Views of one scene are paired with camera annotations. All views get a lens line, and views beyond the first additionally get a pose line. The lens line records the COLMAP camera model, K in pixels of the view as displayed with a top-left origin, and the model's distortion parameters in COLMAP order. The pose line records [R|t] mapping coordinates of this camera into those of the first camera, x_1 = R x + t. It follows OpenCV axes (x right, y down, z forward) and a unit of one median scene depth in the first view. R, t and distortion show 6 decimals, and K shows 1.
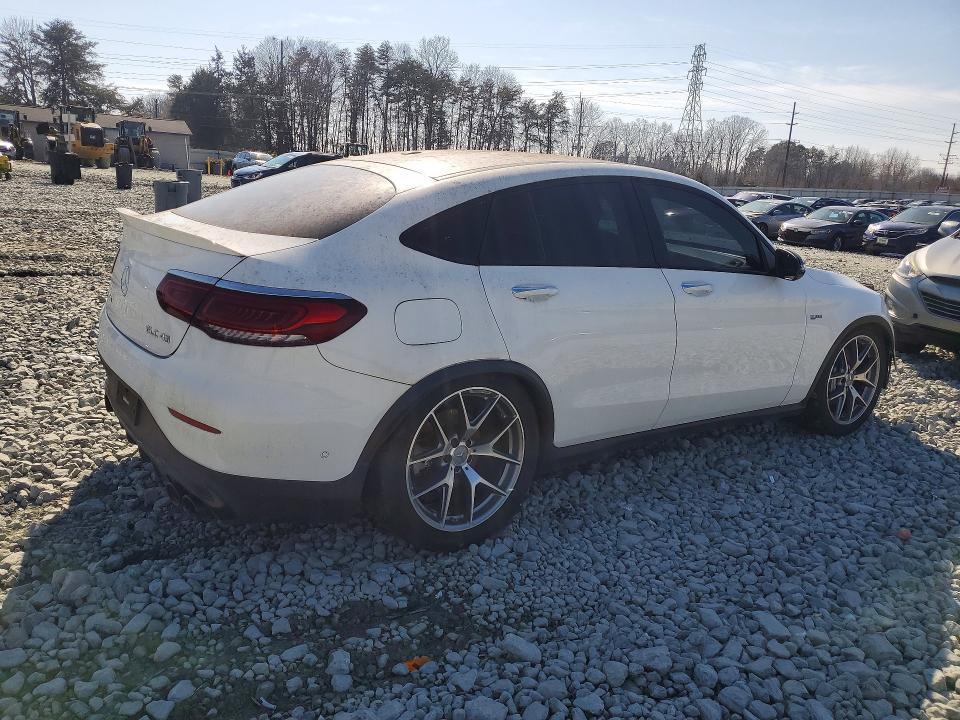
lens RADIAL K [[731.4, 0, 477.6], [0, 731.4, 363.2], [0, 0, 1]] dist [0.048759, -0.001545]
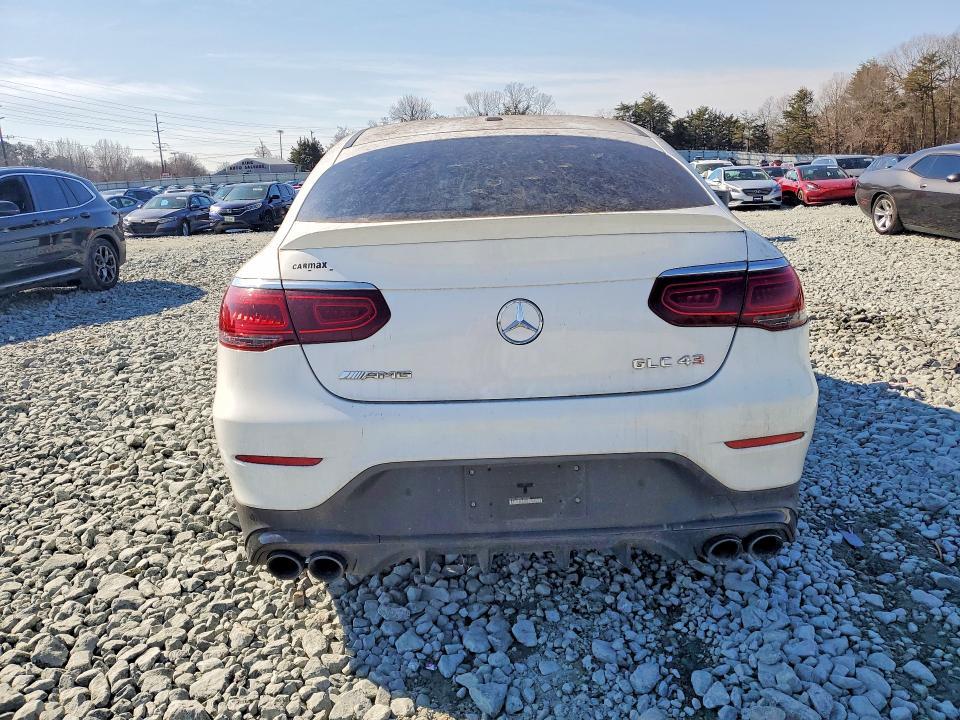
lens RADIAL K [[731.4, 0, 476.7], [0, 731.4, 357.5], [0, 0, 1]] dist [0.048759, -0.001545]
pose [[0.583786, -0.298480, 0.755052, -0.113214], [0.297008, 0.944024, 0.143543, -0.021317], [-0.755632, 0.140458, 0.639759, 0.069183]]
